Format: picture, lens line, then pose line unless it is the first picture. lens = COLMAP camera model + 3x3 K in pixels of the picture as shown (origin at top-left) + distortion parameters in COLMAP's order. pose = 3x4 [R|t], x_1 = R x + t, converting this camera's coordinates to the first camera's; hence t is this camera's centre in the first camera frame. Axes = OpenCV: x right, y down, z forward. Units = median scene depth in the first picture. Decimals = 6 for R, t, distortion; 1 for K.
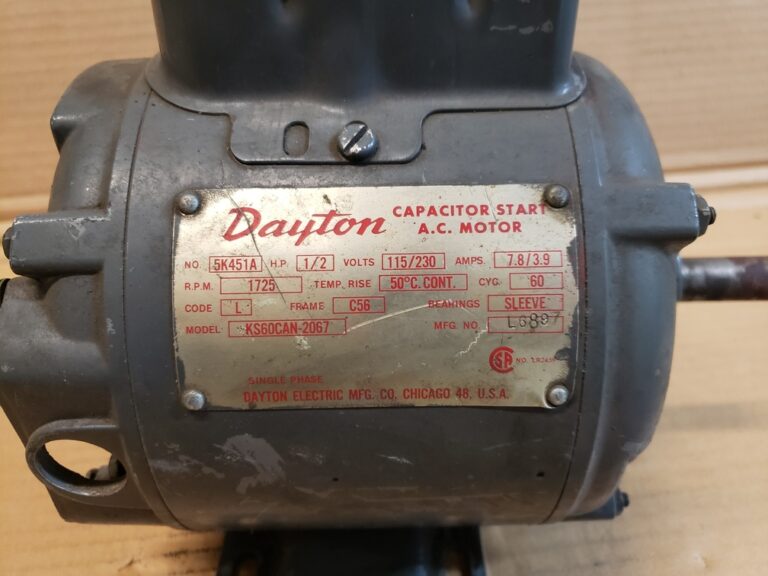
lens RADIAL K [[595.7, 0, 388.0], [0, 595.7, 288.4], [0, 0, 1]] dist [0.000869, 0.002358]
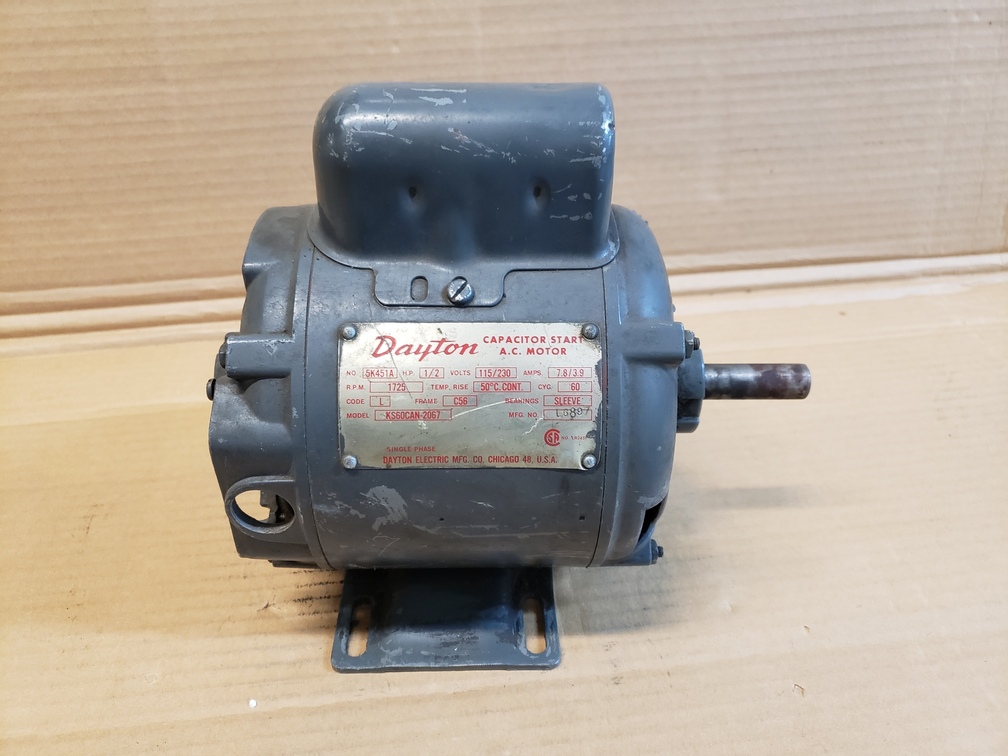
lens RADIAL K [[766.7, 0, 502.2], [0, 766.7, 378.8], [0, 0, 1]] dist [-0.008517, 0.035594]
pose [[0.999622, 0.013987, 0.023657, 0.012059], [-0.014309, 0.999807, 0.013473, -0.055366], [-0.023464, -0.013807, 0.999629, -0.950974]]
